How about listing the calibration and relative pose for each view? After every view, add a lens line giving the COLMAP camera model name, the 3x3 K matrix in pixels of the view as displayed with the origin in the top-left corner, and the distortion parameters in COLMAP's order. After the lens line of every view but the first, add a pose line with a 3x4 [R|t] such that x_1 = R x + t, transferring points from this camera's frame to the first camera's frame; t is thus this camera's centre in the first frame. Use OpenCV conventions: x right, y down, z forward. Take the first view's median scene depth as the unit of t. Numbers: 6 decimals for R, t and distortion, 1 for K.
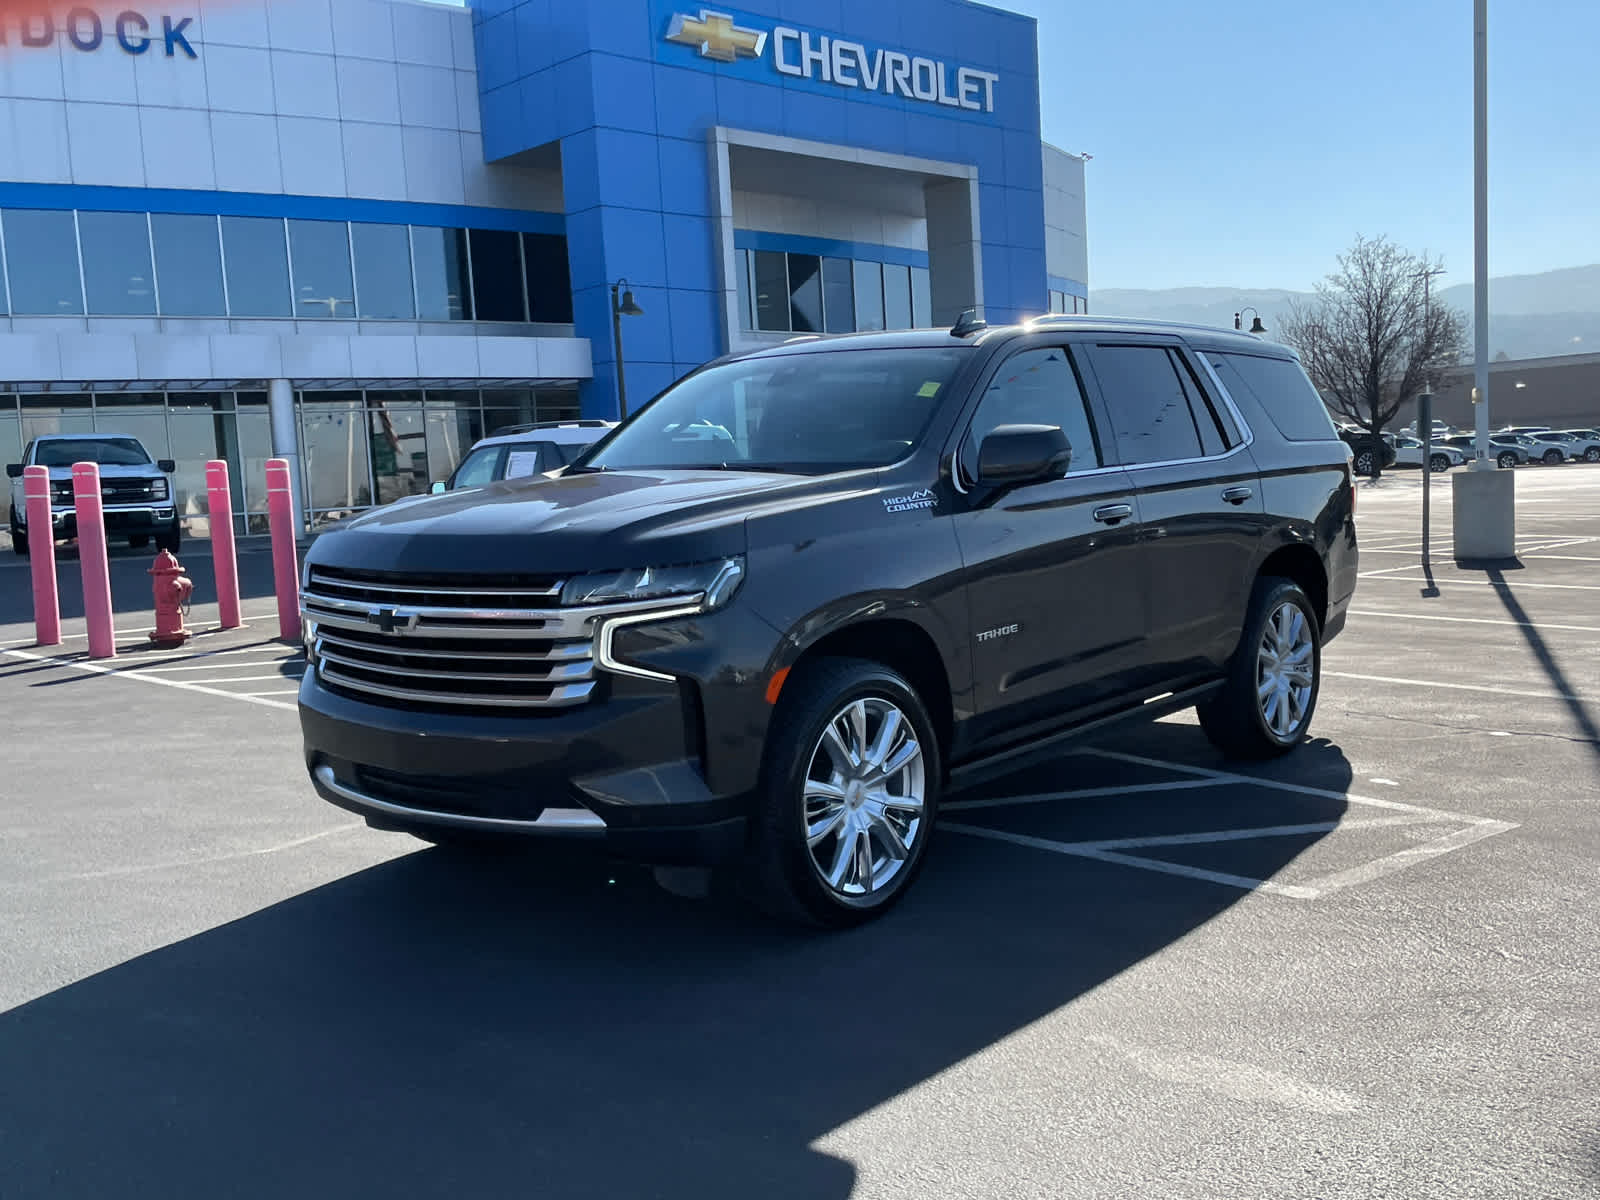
lens RADIAL K [[1592.8, 0, 796.6], [0, 1592.8, 623.5], [0, 0, 1]] dist [0.102988, -0.126710]
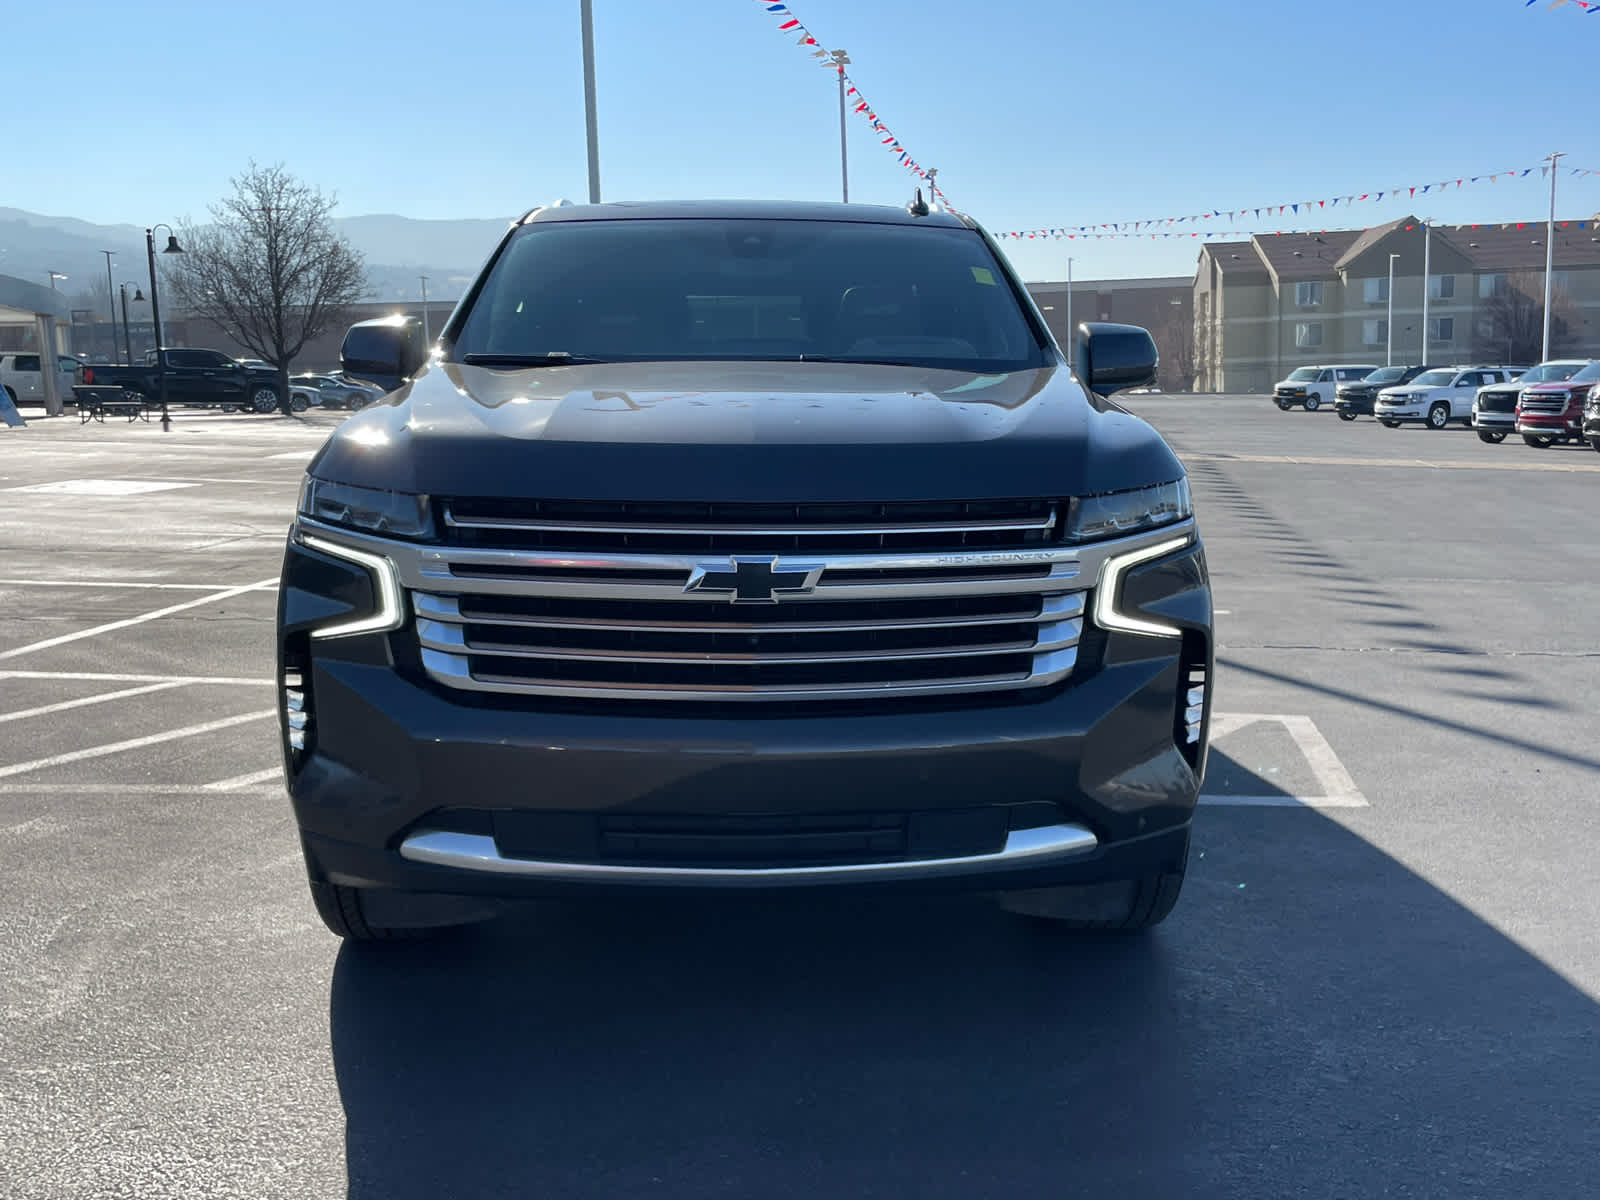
lens RADIAL K [[1604.7, 0, 824.4], [0, 1604.7, 611.1], [0, 0, 1]] dist [0.104527, -0.161988]
pose [[0.724067, -0.067105, 0.686458, -0.137705], [0.048472, 0.997746, 0.046408, -0.003716], [-0.688025, -0.000328, 0.725687, 0.106681]]
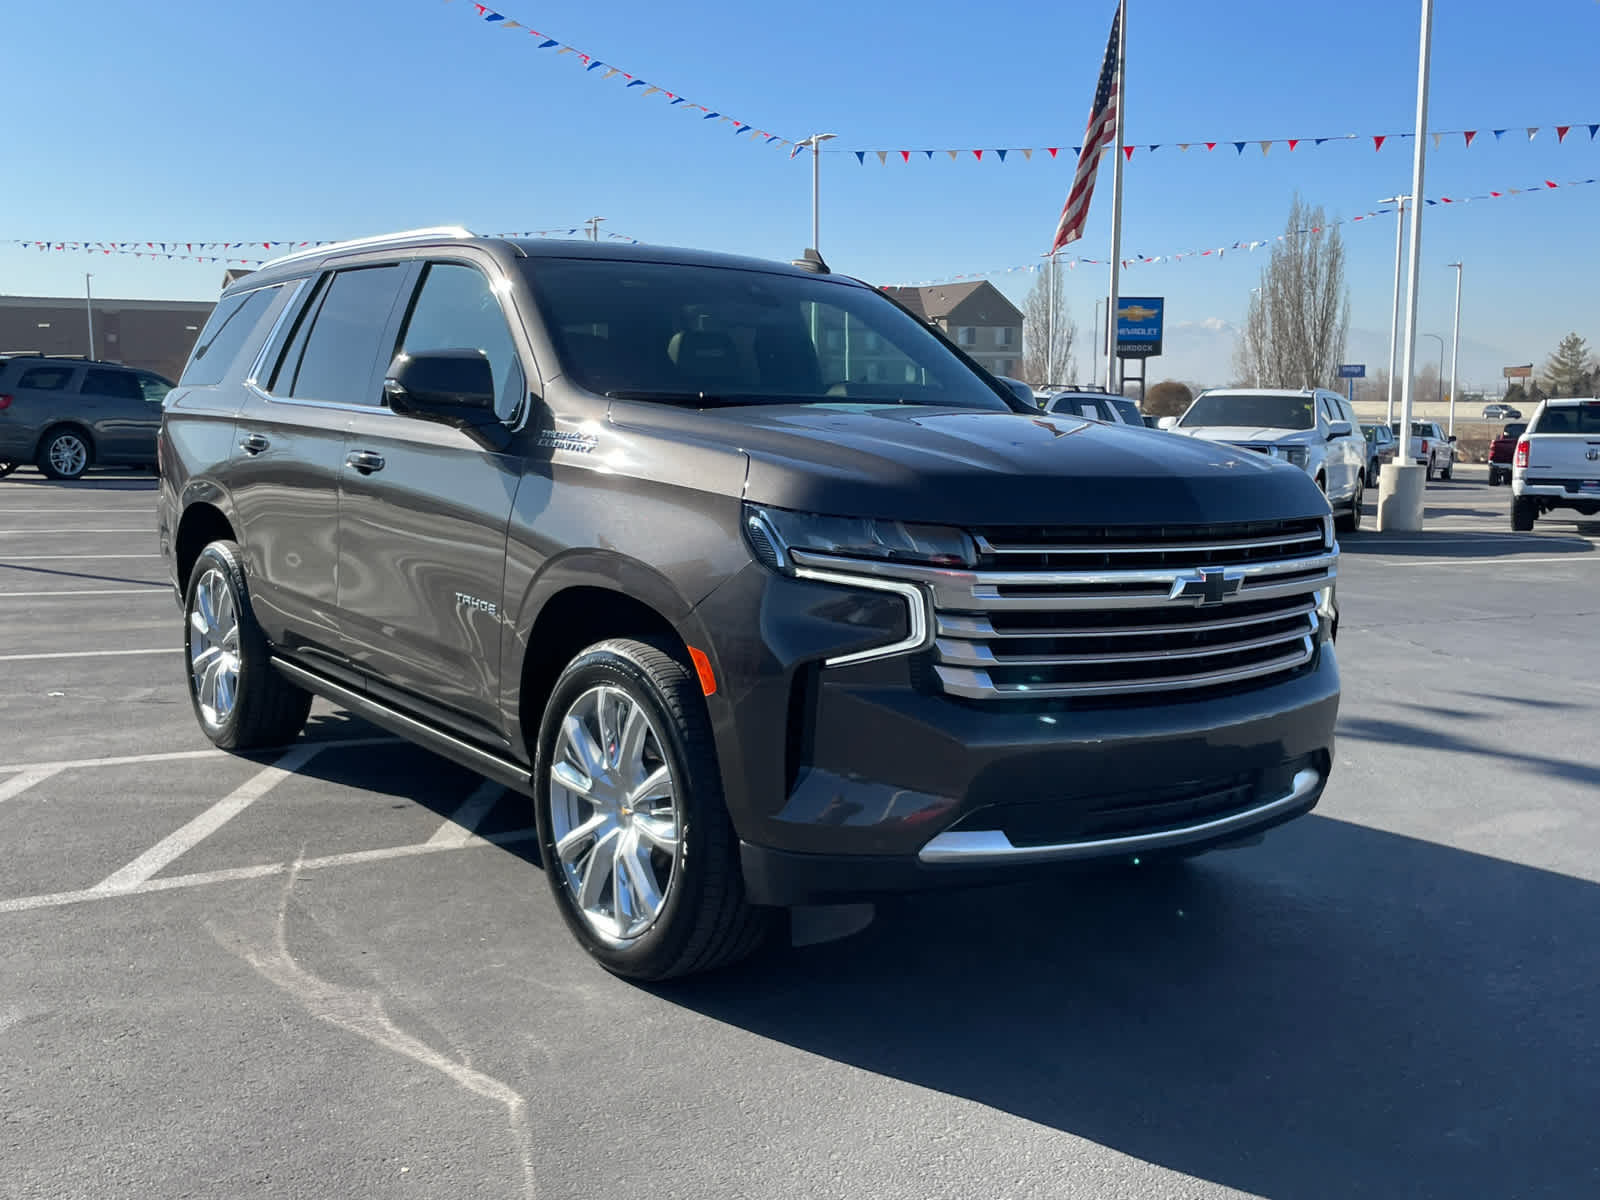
lens RADIAL K [[1604.7, 0, 824.4], [0, 1604.7, 611.1], [0, 0, 1]] dist [0.104527, -0.161988]
pose [[0.195357, -0.080778, 0.977400, -0.216898], [0.078519, 0.994691, 0.066513, -0.011798], [-0.977584, 0.063750, 0.200663, 0.210787]]
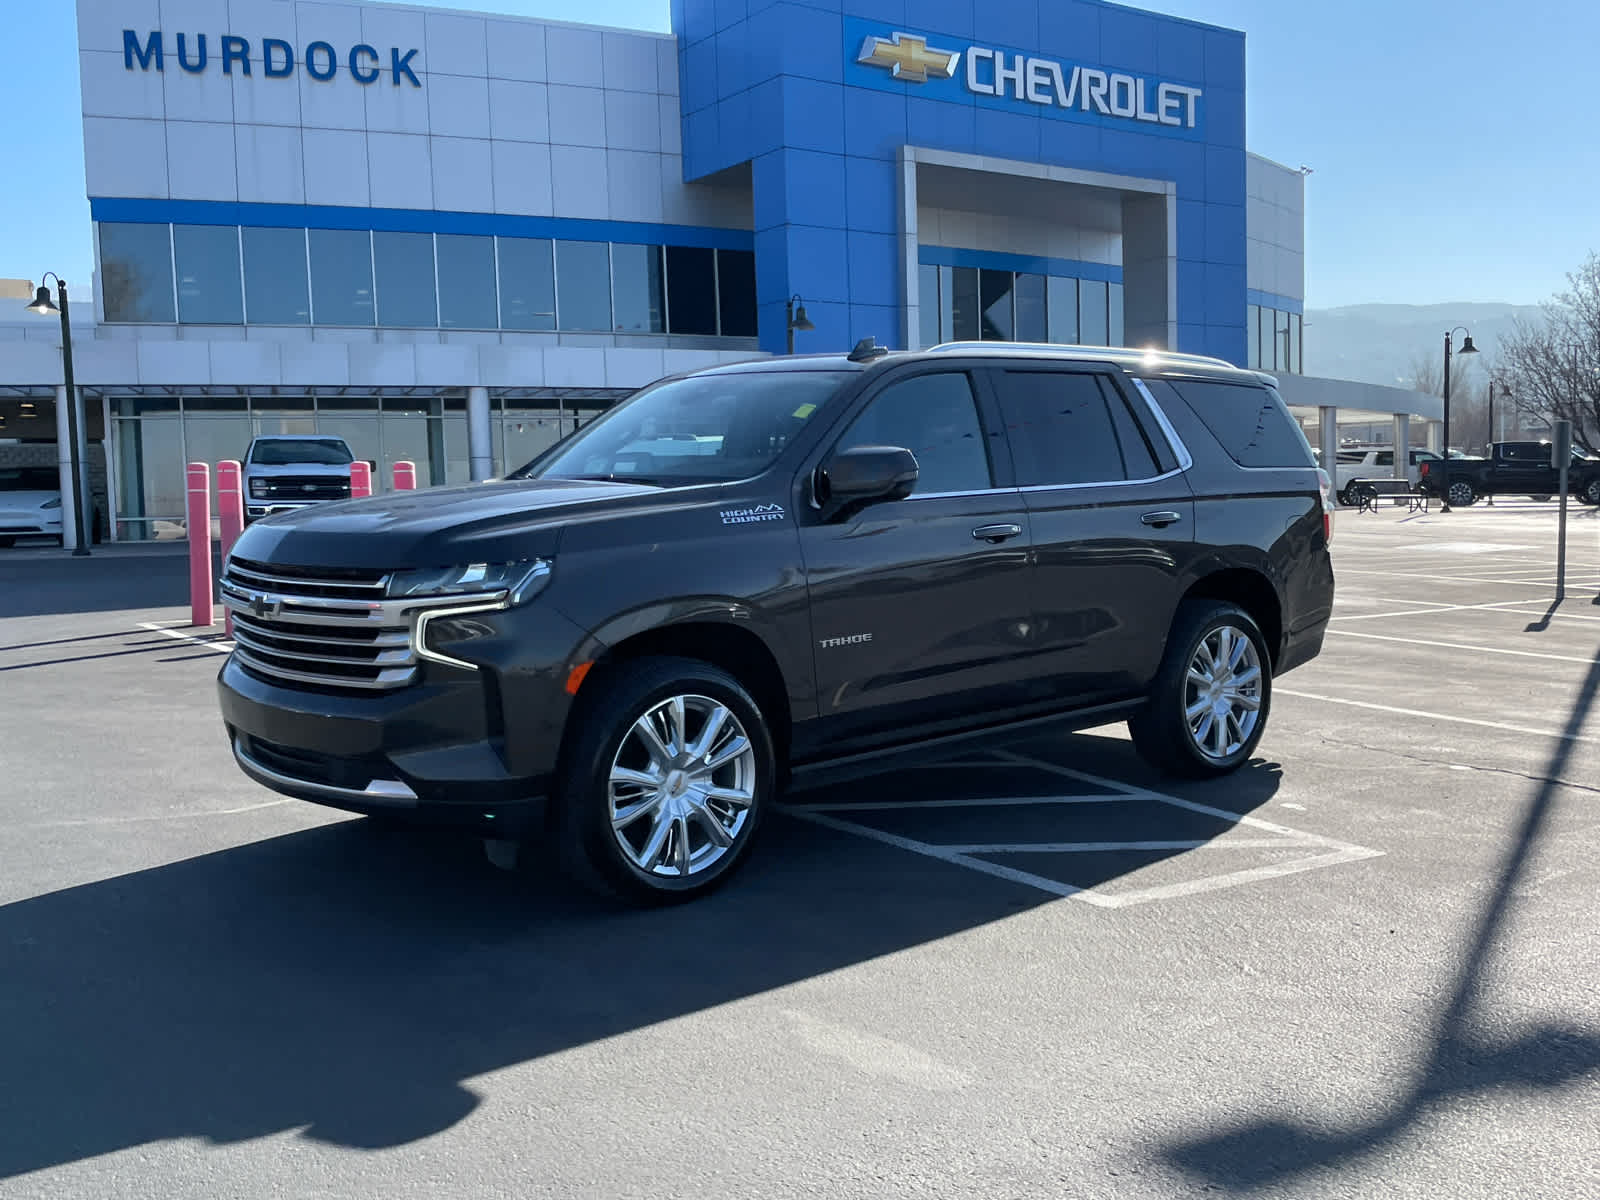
lens RADIAL K [[1592.6, 0, 800.0], [0, 1592.6, 600.0], [0, 0, 1]] dist [0.113841, -0.145132]
pose [[0.988402, 0.036109, -0.147508, 0.058557], [-0.039264, 0.999057, -0.018535, -0.000049], [0.146699, 0.024111, 0.988887, -0.012569]]
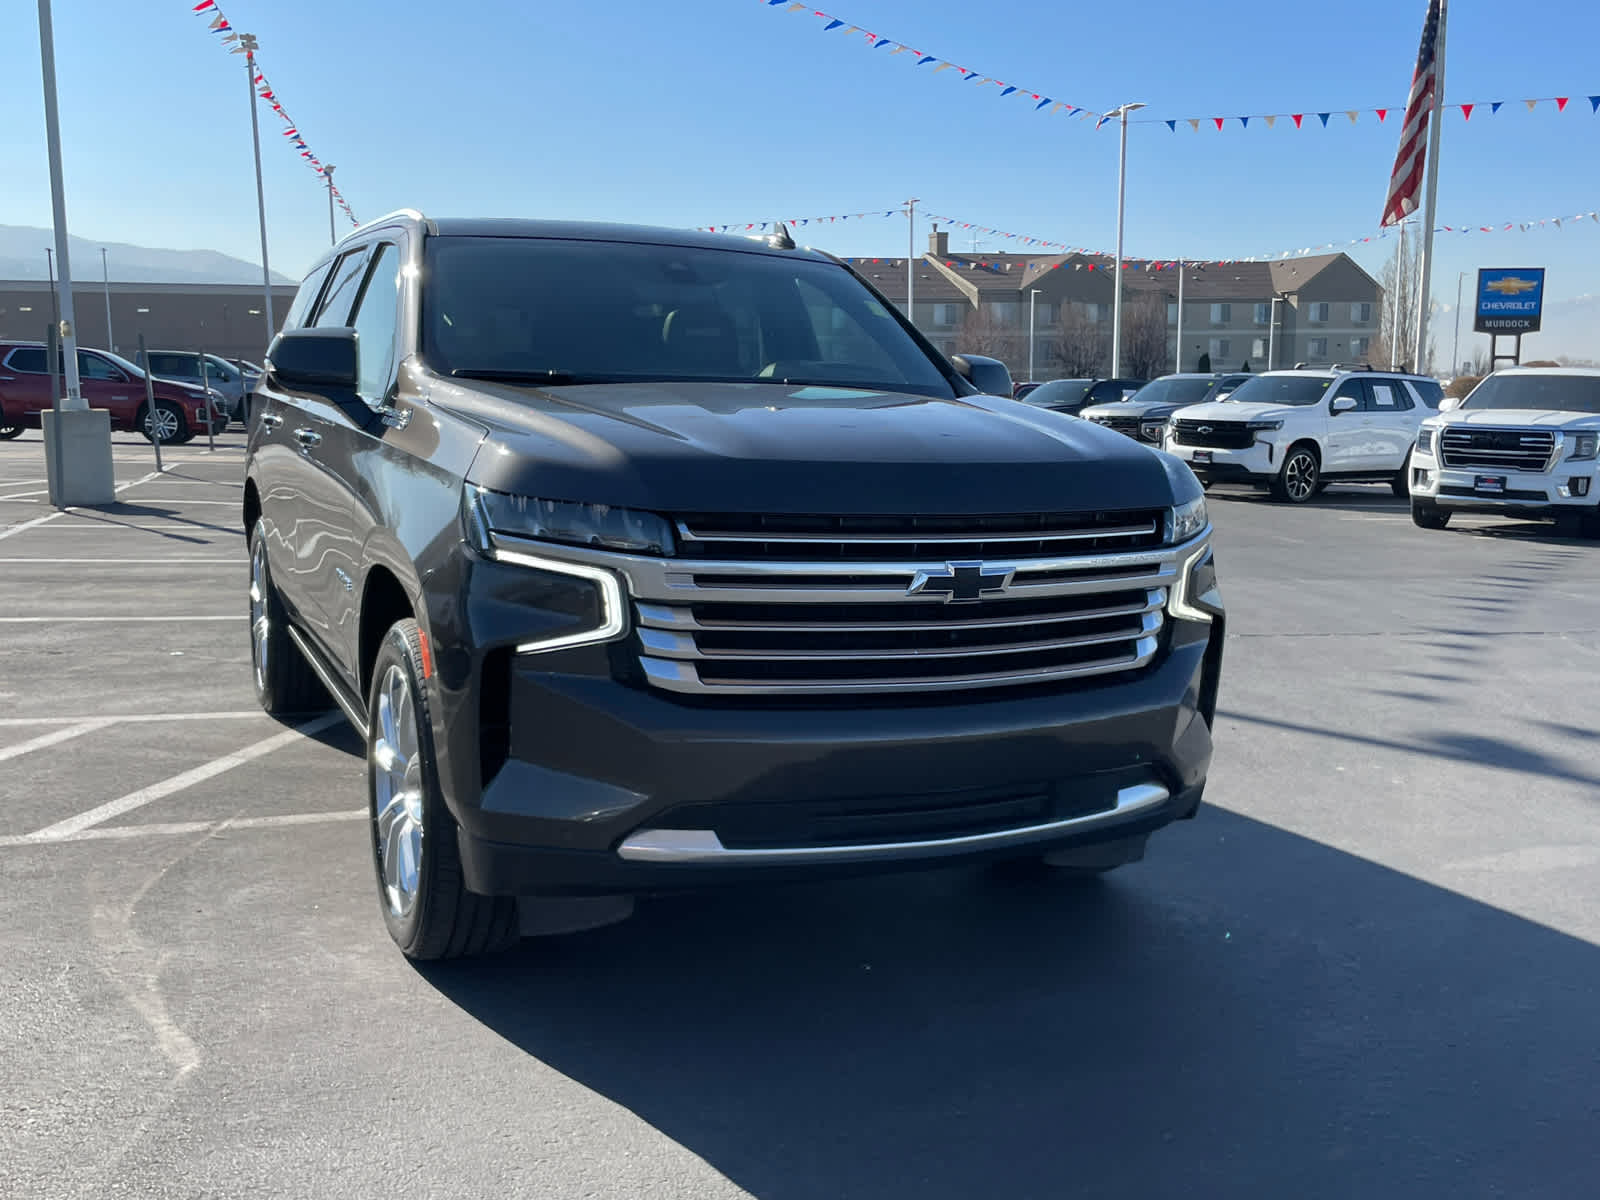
lens RADIAL K [[1613.0, 0, 826.2], [0, 1613.0, 627.9], [0, 0, 1]] dist [0.094271, -0.164982]
pose [[0.403642, -0.090878, 0.910392, -0.193581], [0.062132, 0.995480, 0.071824, -0.007821], [-0.912805, 0.027573, 0.407464, 0.156241]]
